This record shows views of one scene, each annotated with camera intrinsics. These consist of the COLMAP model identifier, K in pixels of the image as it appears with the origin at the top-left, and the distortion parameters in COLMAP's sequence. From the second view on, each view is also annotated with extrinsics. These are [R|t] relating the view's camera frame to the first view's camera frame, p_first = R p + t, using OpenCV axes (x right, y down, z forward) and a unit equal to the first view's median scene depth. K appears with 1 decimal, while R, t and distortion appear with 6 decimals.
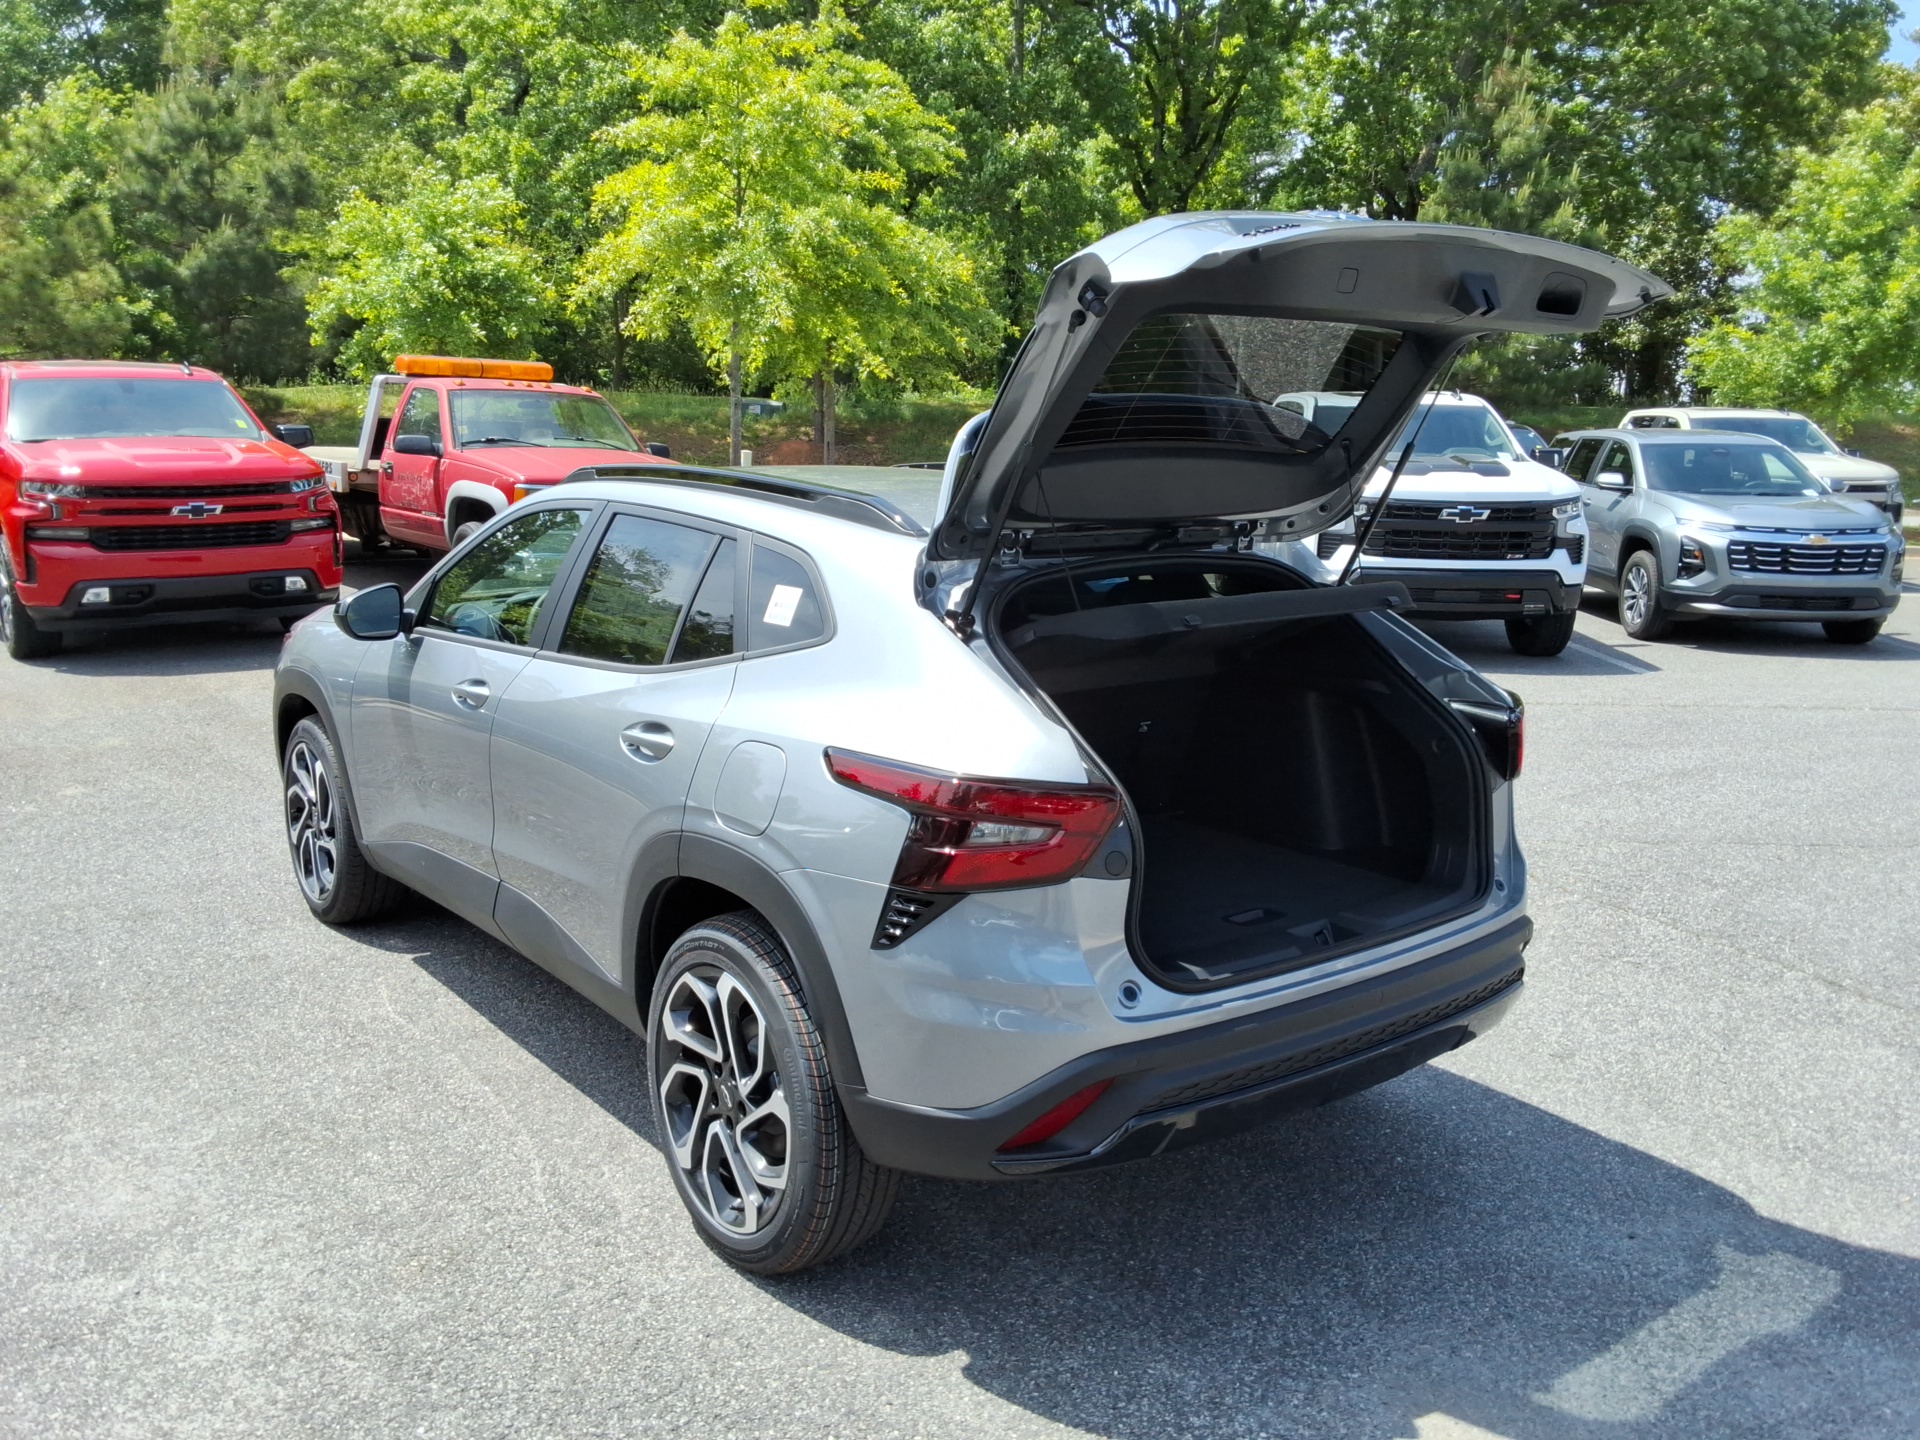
lens RADIAL K [[1542.9, 0, 972.3], [0, 1542.9, 706.1], [0, 0, 1]] dist [0.108364, -0.177650]
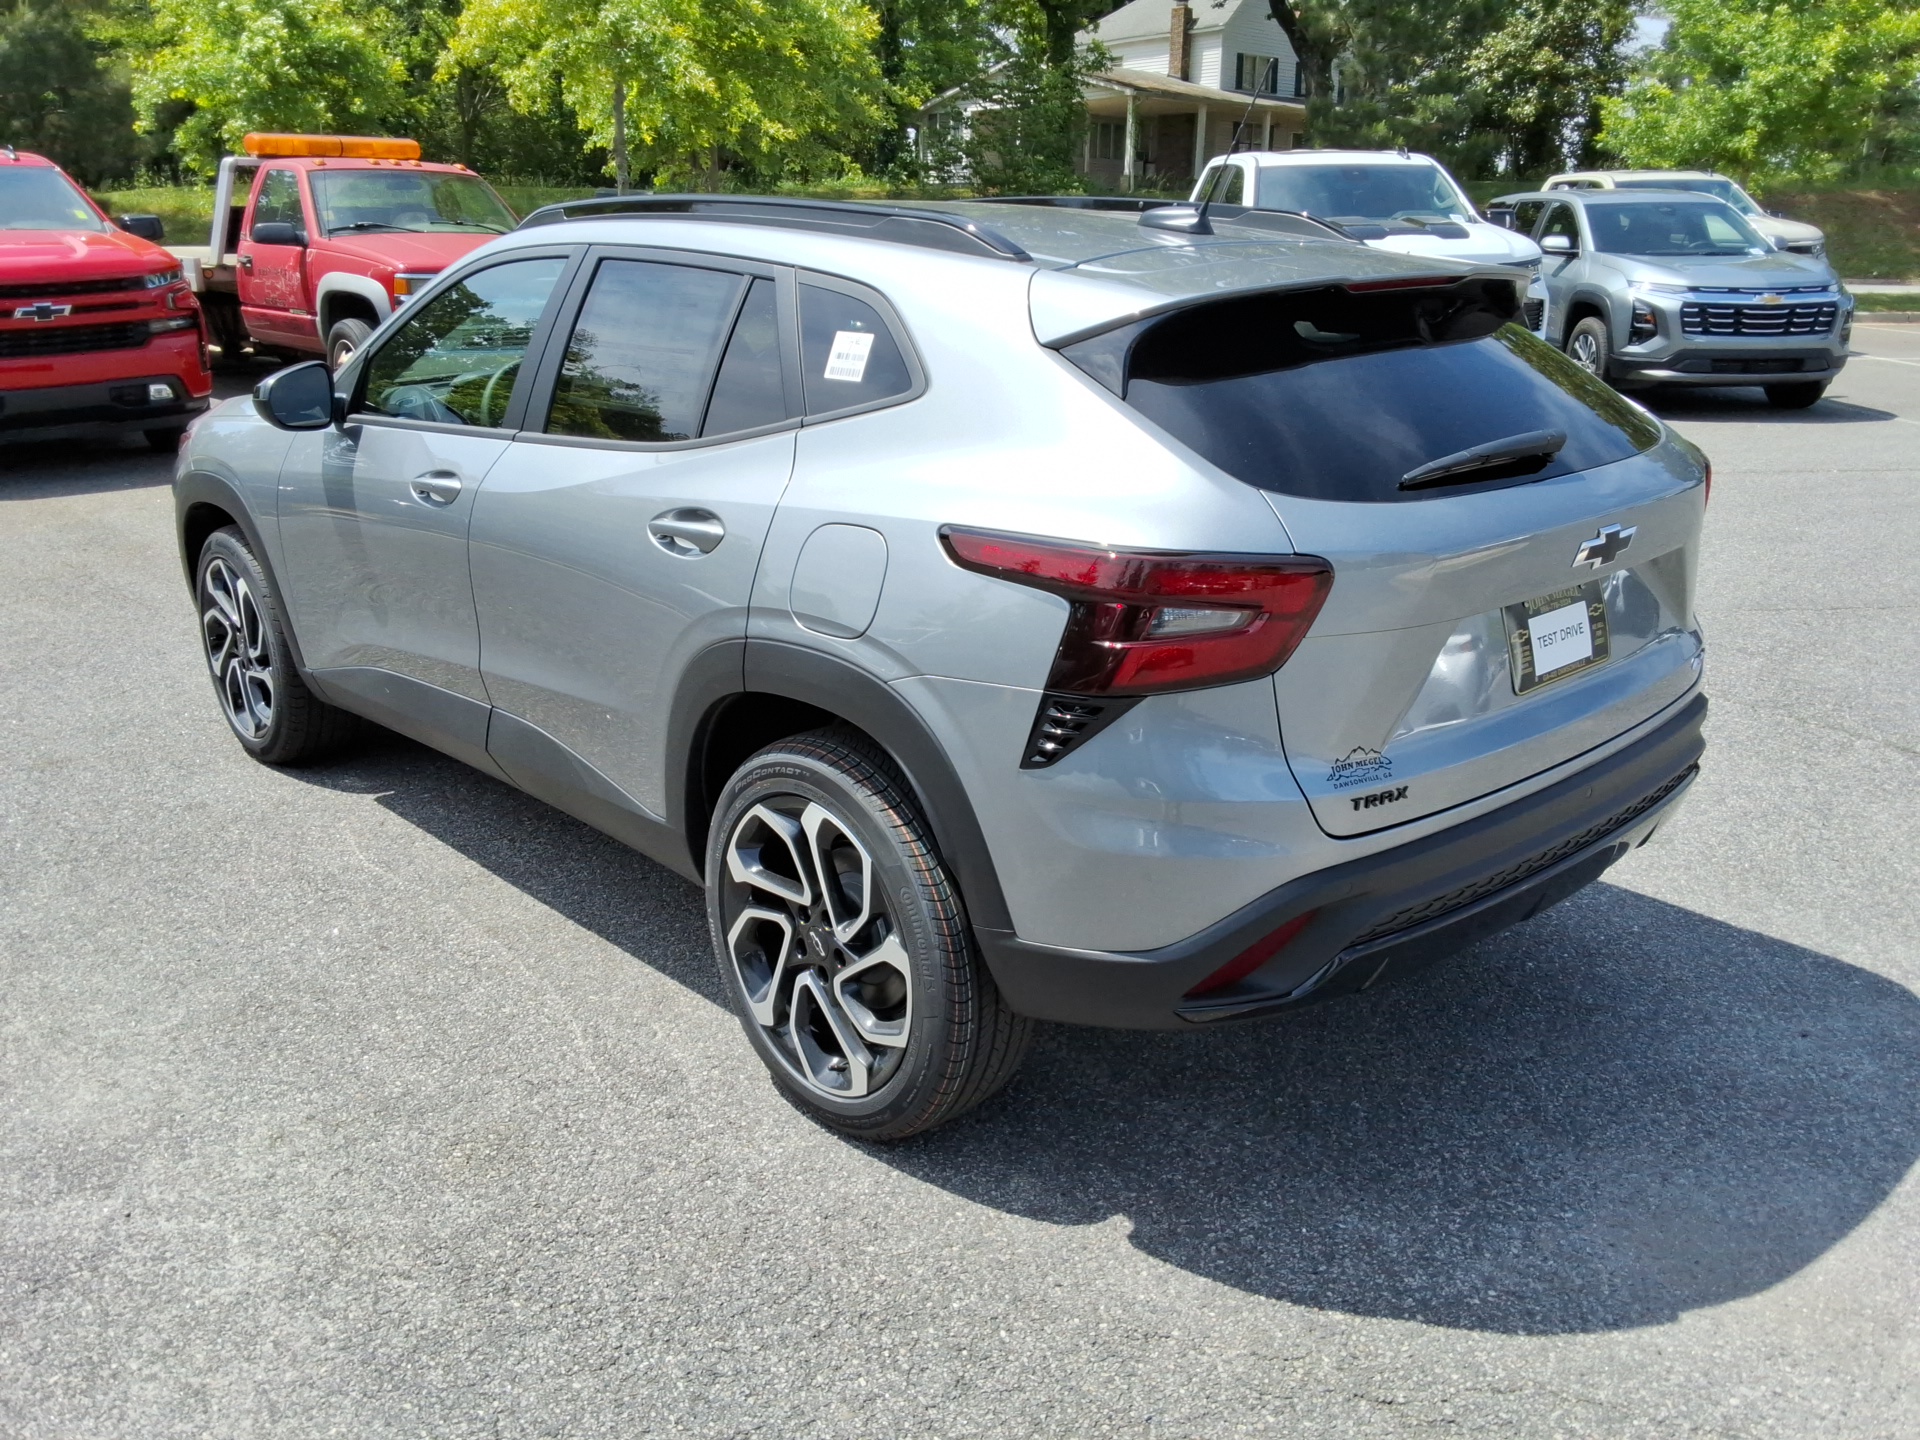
lens RADIAL K [[1534.8, 0, 973.7], [0, 1534.8, 712.4], [0, 0, 1]] dist [0.130903, -0.219885]
pose [[0.996510, -0.045683, 0.069865, -0.110222], [0.036390, 0.990986, 0.128928, 0.016167], [-0.075125, -0.125936, 0.989190, 0.149616]]
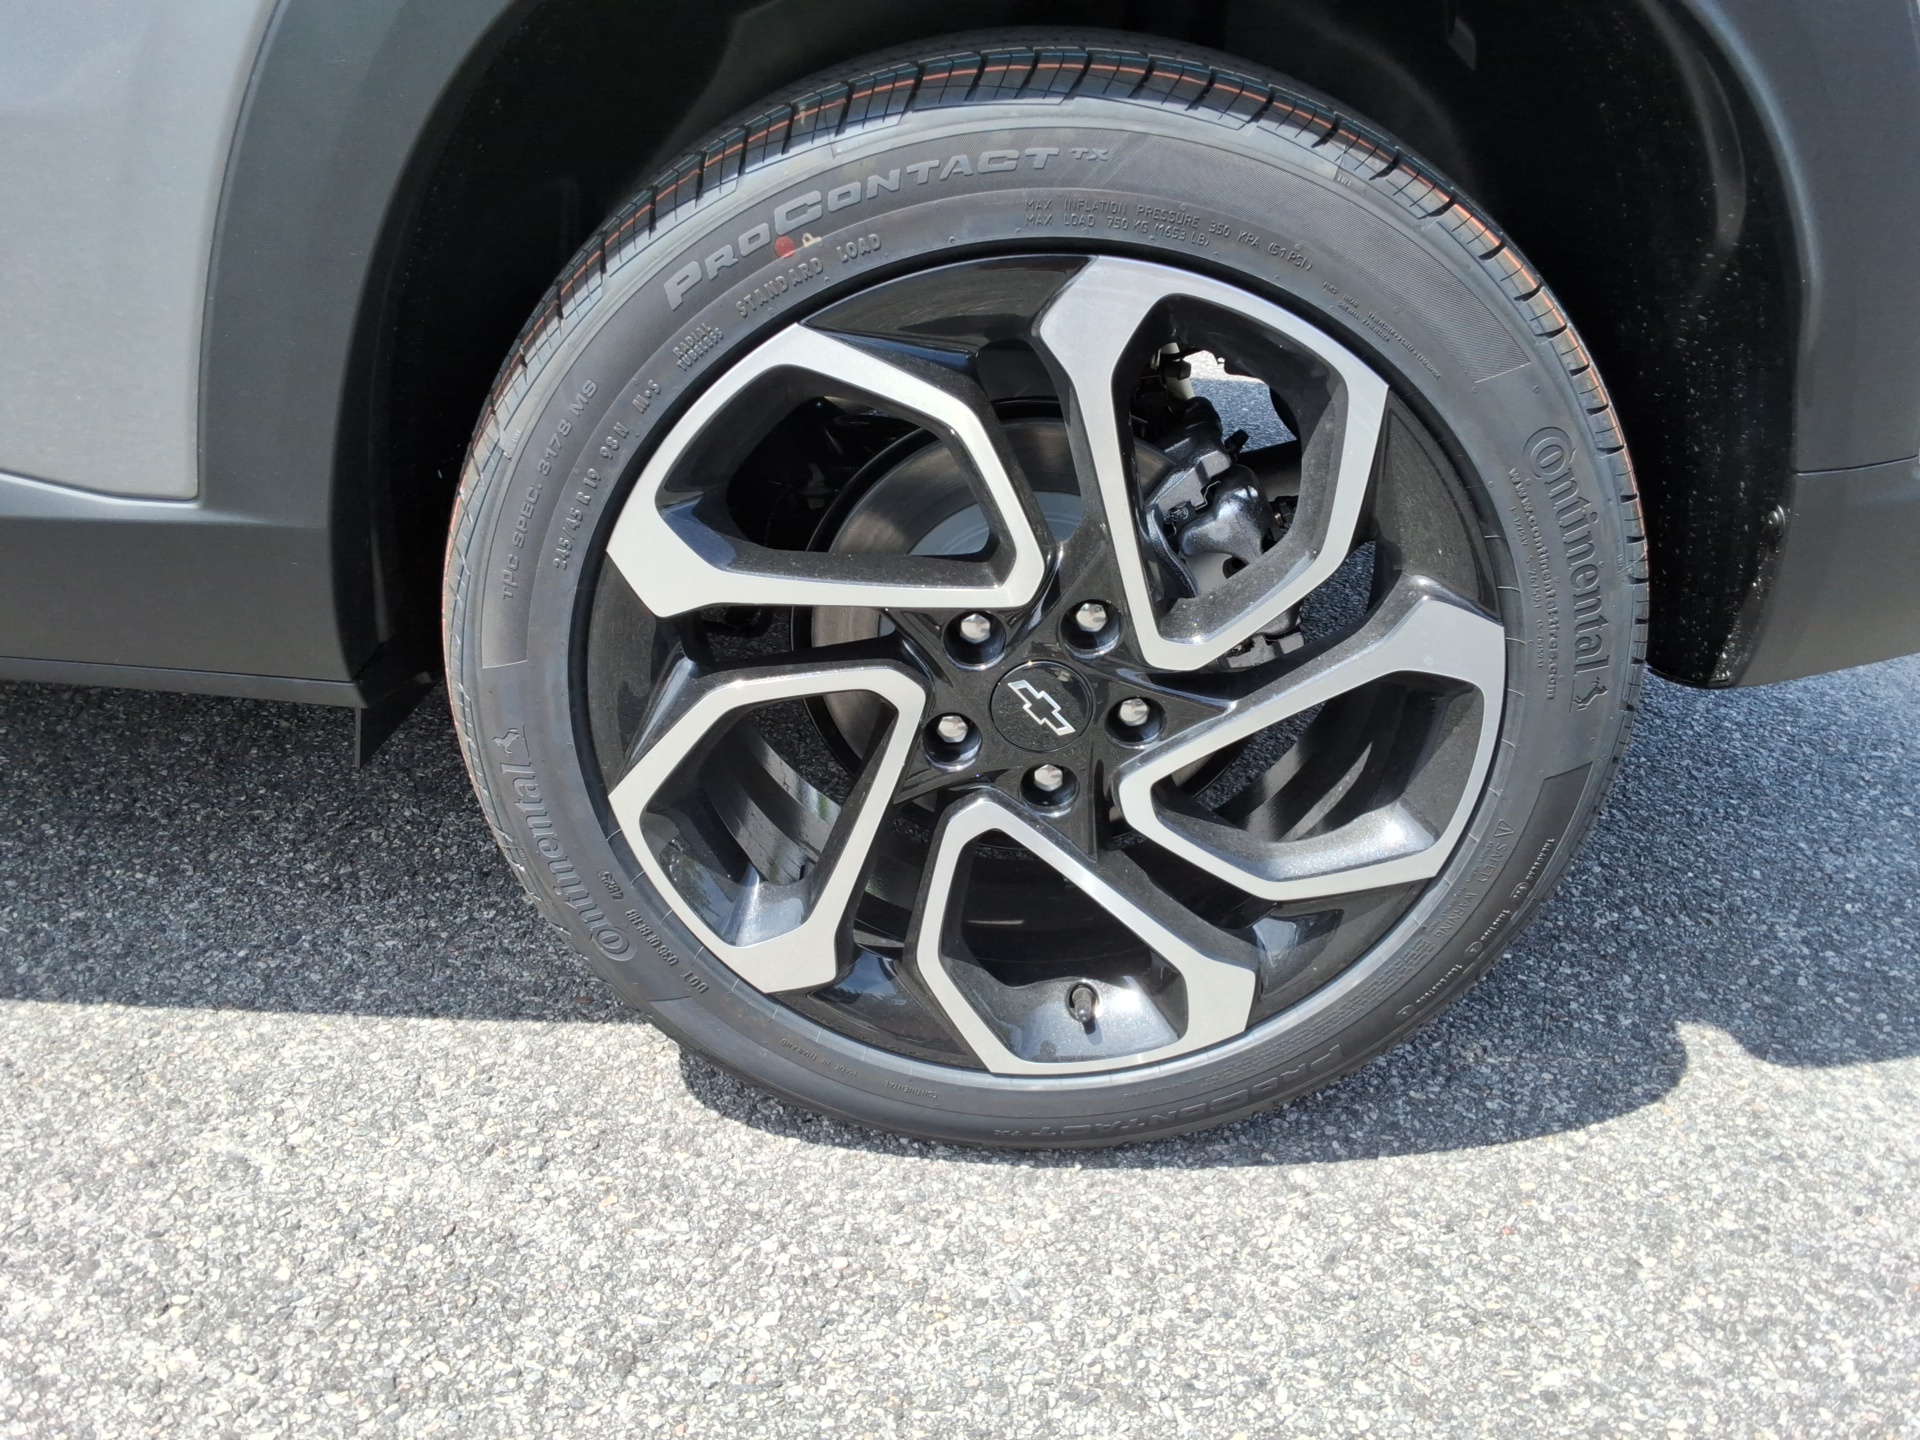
lens RADIAL K [[1542.9, 0, 972.3], [0, 1542.9, 706.1], [0, 0, 1]] dist [0.108364, -0.177650]
pose [[0.599718, -0.333901, 0.727220, -0.332306], [0.063039, 0.925674, 0.373034, 0.122782], [-0.797725, -0.177872, 0.576192, 0.735316]]
